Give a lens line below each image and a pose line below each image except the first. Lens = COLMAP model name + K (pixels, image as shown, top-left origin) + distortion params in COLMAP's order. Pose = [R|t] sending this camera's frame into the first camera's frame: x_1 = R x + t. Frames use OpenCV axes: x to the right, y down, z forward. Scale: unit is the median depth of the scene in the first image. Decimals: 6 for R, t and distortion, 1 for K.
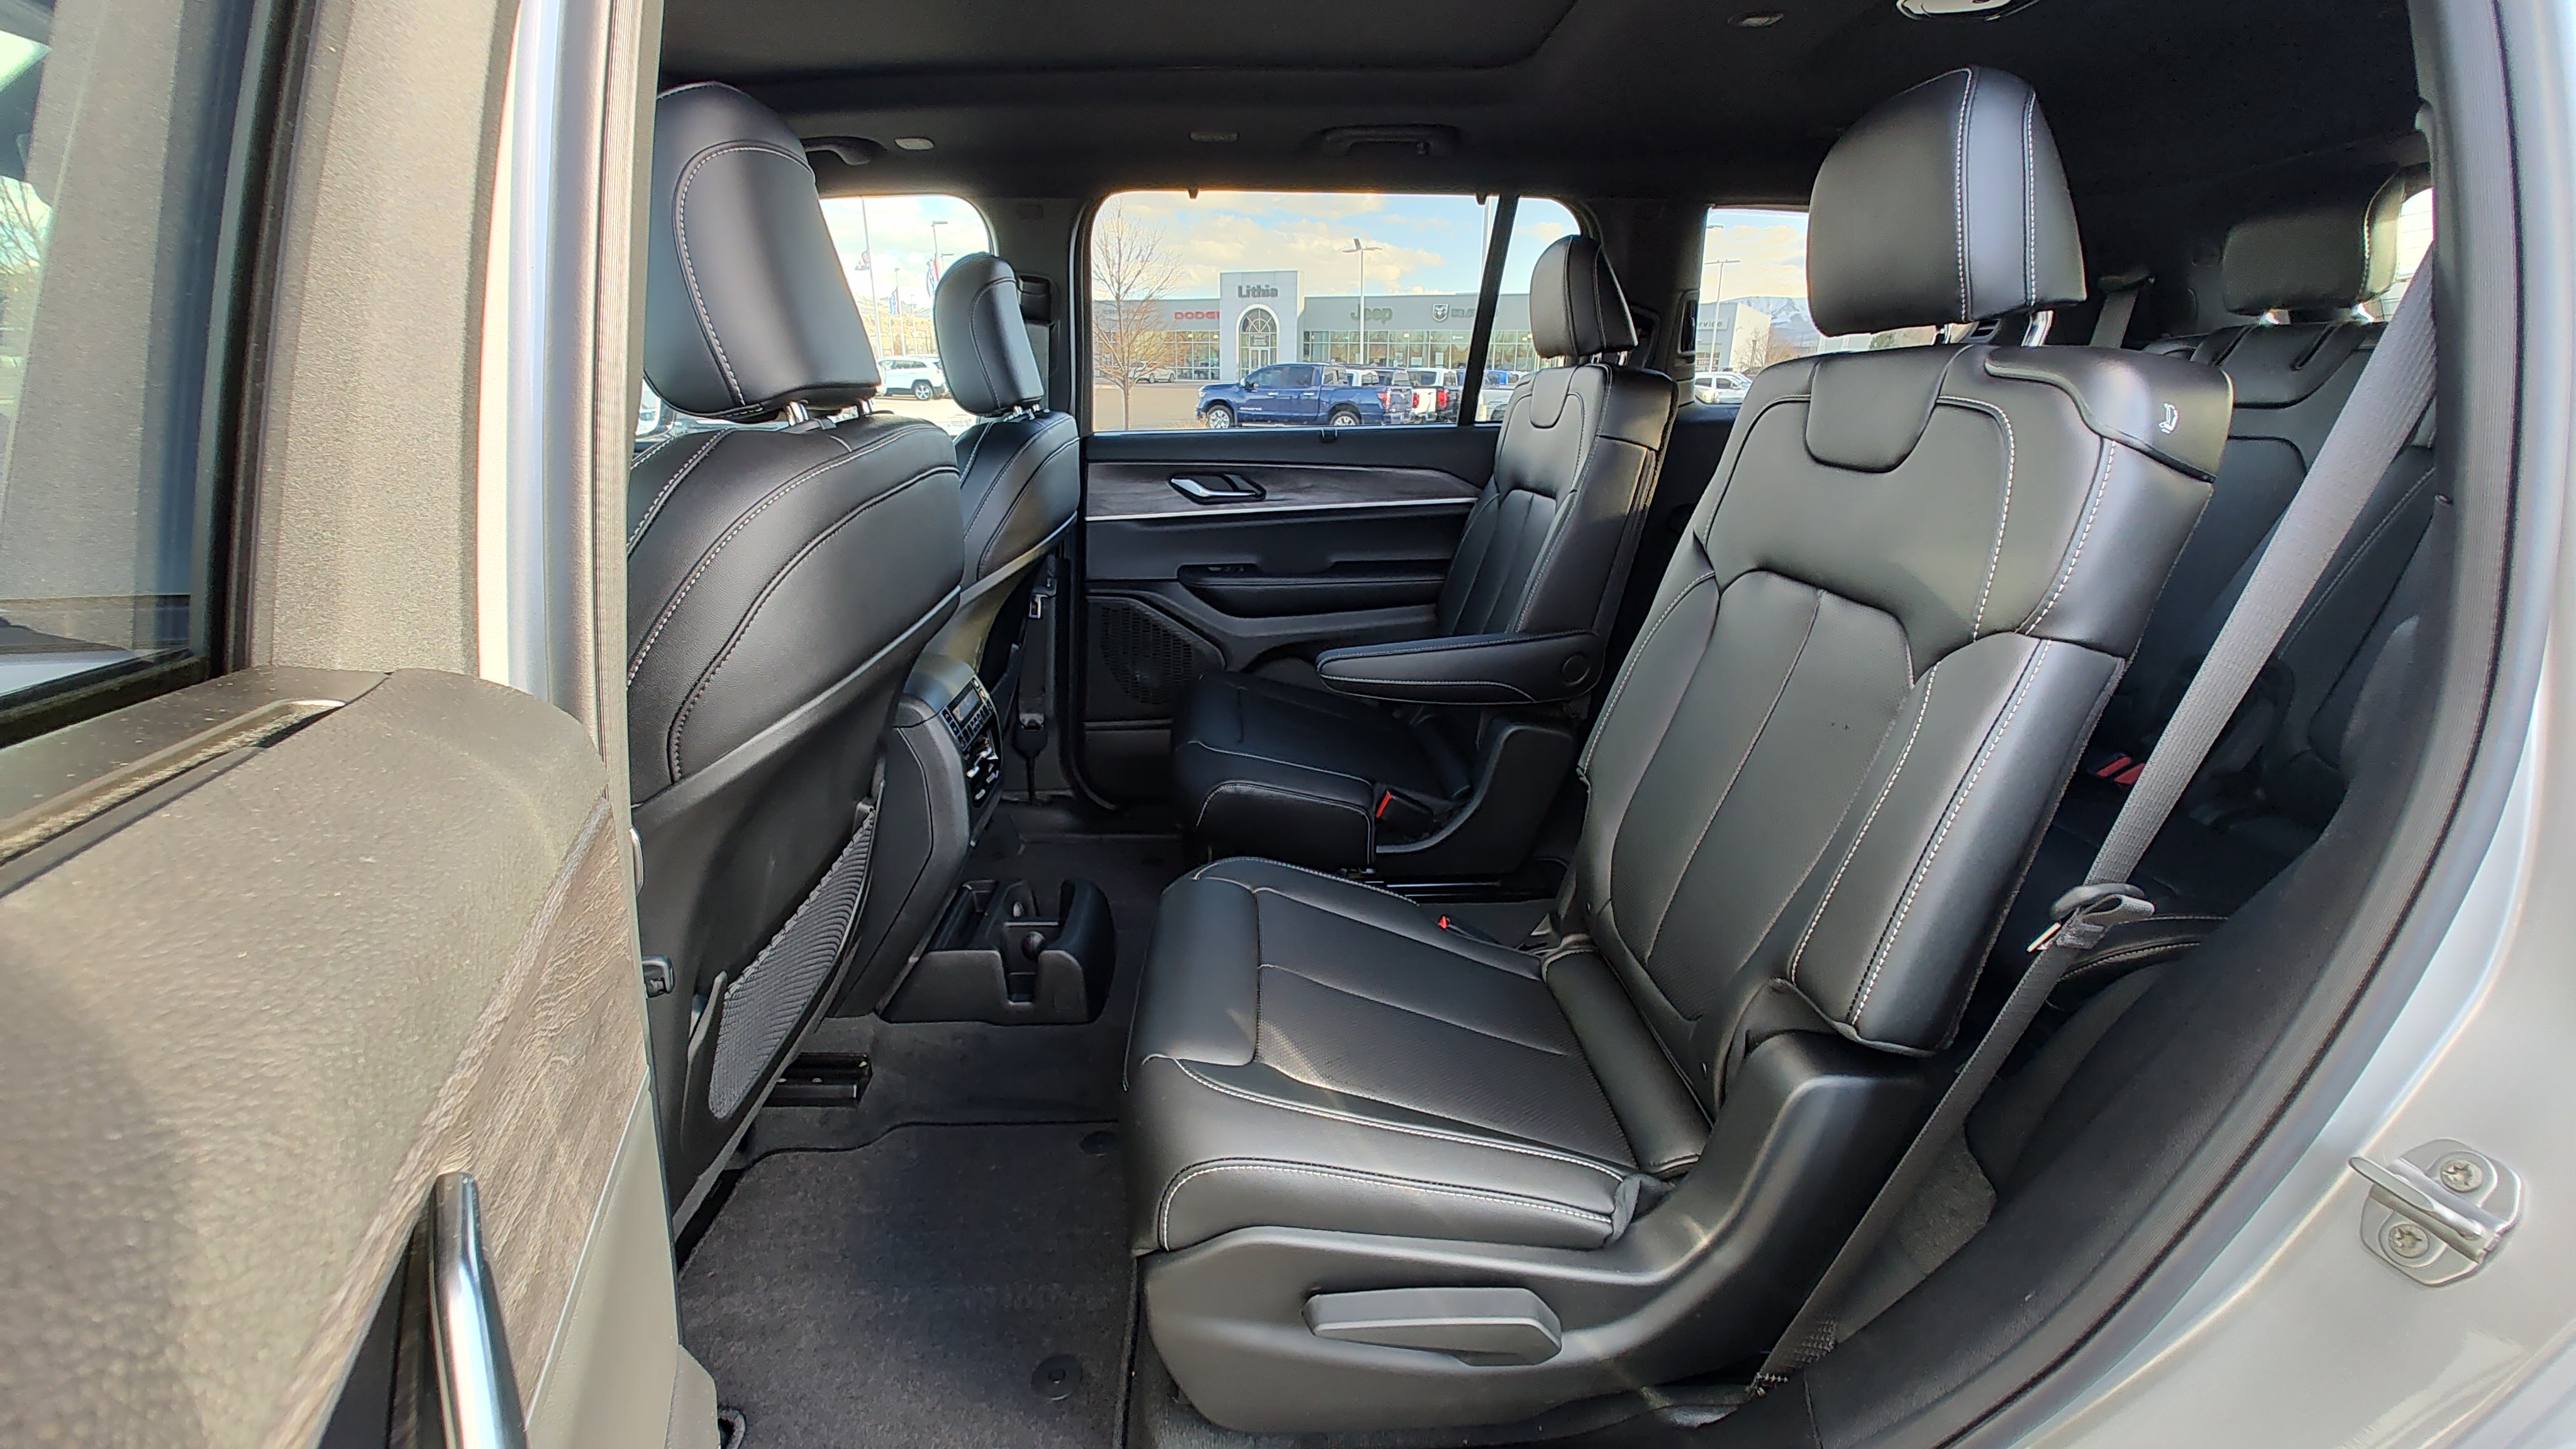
lens RADIAL K [[1085.0, 0, 1278.6], [0, 1085.0, 715.2], [0, 0, 1]] dist [-0.023434, 0.038223]
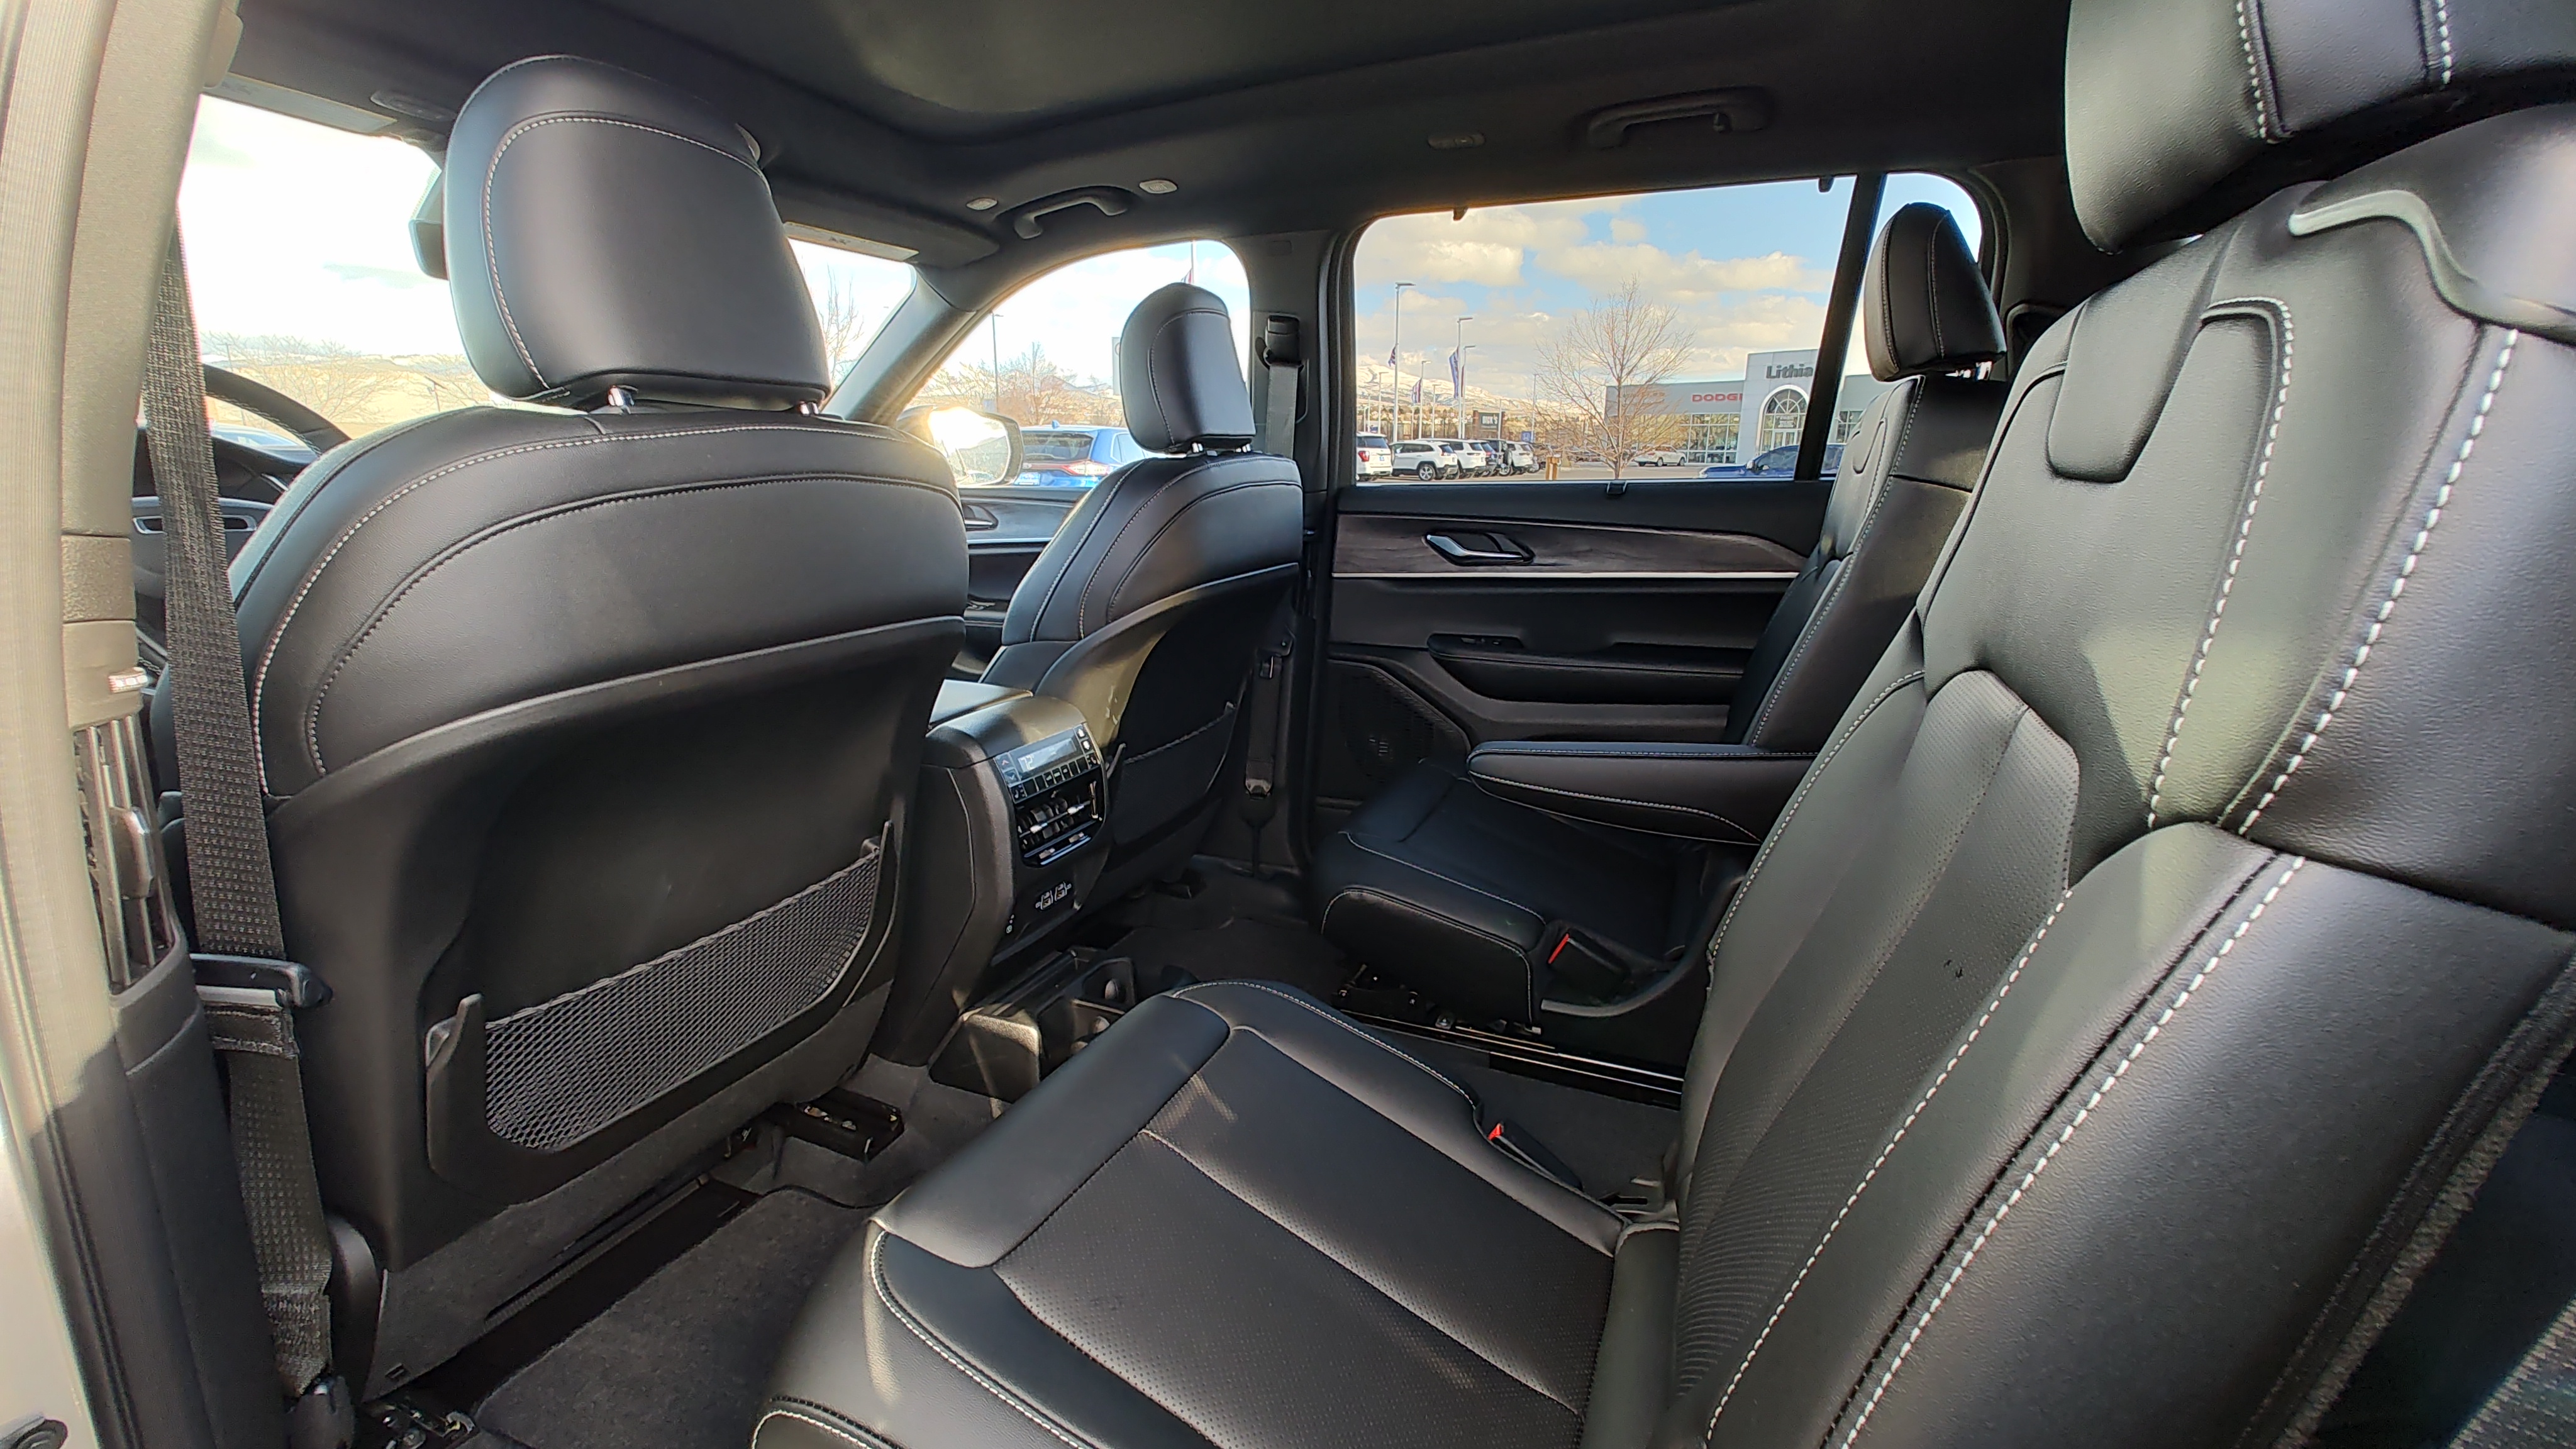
lens RADIAL K [[1085.0, 0, 1278.6], [0, 1085.0, 715.2], [0, 0, 1]] dist [-0.023434, 0.038223]
pose [[0.899003, 0.098938, -0.426621, 0.187421], [-0.129810, 0.990570, -0.043820, -0.018475], [0.418263, 0.094774, 0.903368, 0.165440]]
